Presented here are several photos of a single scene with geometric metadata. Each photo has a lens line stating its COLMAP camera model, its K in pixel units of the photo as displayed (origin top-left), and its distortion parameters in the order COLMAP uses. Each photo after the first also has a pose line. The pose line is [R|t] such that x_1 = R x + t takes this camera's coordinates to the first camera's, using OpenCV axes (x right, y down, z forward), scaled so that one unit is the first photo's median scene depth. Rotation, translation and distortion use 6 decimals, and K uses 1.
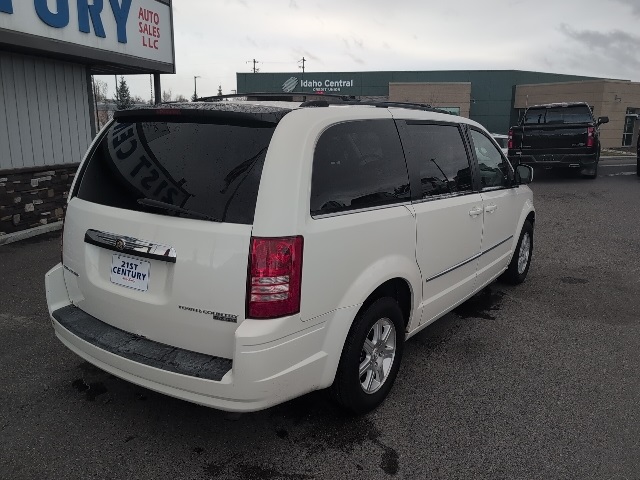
lens RADIAL K [[534.3, 0, 324.2], [0, 534.3, 235.0], [0, 0, 1]] dist [0.018540, -0.009572]
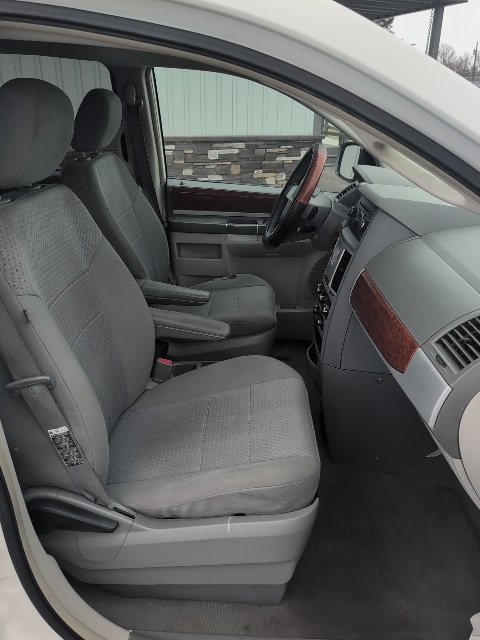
lens RADIAL K [[534.3, 0, 244.9], [0, 534.3, 321.2], [0, 0, 1]] dist [0.018540, -0.009572]
pose [[0.546753, 0.334258, -0.767680, 0.271081], [-0.186825, 0.942446, 0.277294, -0.099456], [0.816185, -0.008190, 0.577733, 0.567432]]
